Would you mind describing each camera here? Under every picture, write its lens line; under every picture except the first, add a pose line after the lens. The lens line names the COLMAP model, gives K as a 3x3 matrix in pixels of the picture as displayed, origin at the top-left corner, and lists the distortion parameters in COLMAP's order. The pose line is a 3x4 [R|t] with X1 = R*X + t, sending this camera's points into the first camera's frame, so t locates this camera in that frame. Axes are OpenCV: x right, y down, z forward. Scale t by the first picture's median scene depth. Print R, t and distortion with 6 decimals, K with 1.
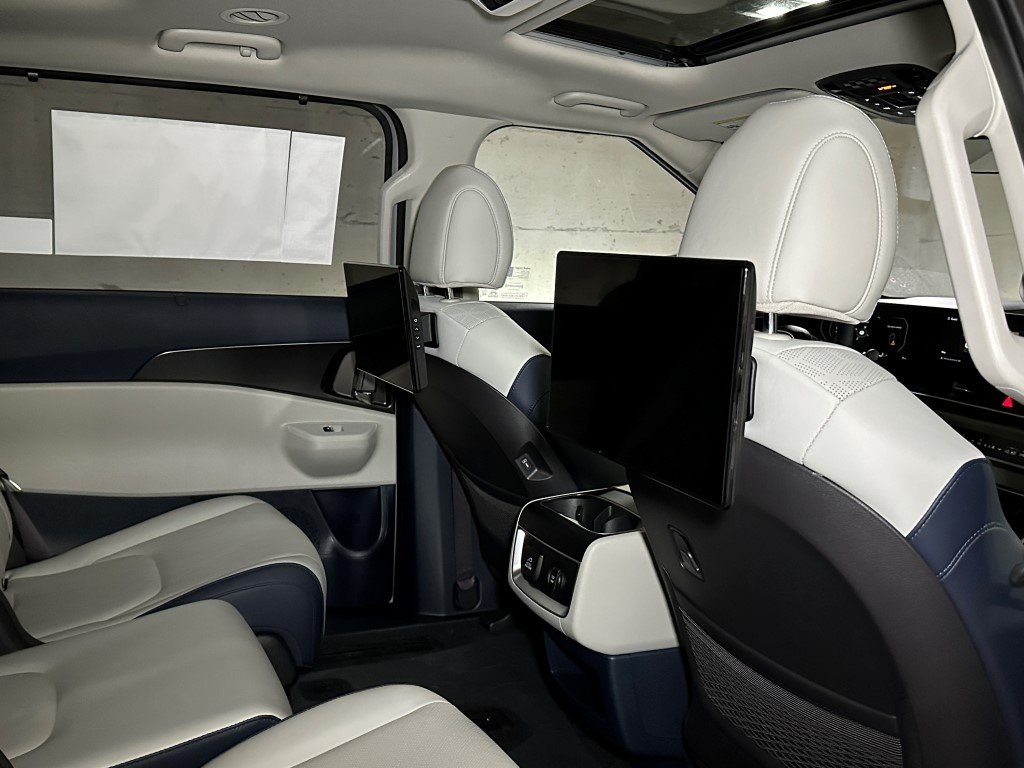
lens RADIAL K [[932.8, 0, 513.2], [0, 932.8, 388.3], [0, 0, 1]] dist [0.014945, 0.000000]
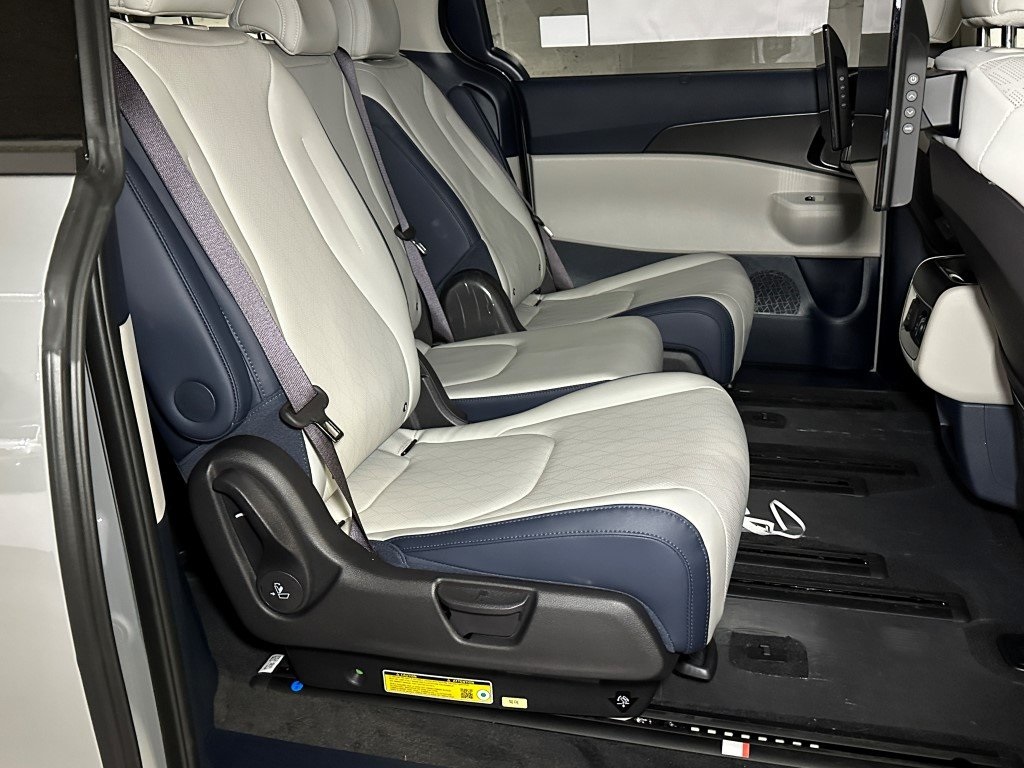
lens RADIAL K [[932.8, 0, 508.3], [0, 932.8, 382.4], [0, 0, 1]] dist [0.014945, 0.000000]
pose [[0.811208, 0.135923, -0.568741, 0.164049], [-0.008975, 0.975390, 0.220306, 0.016256], [0.584689, -0.173609, 0.792464, -0.091962]]
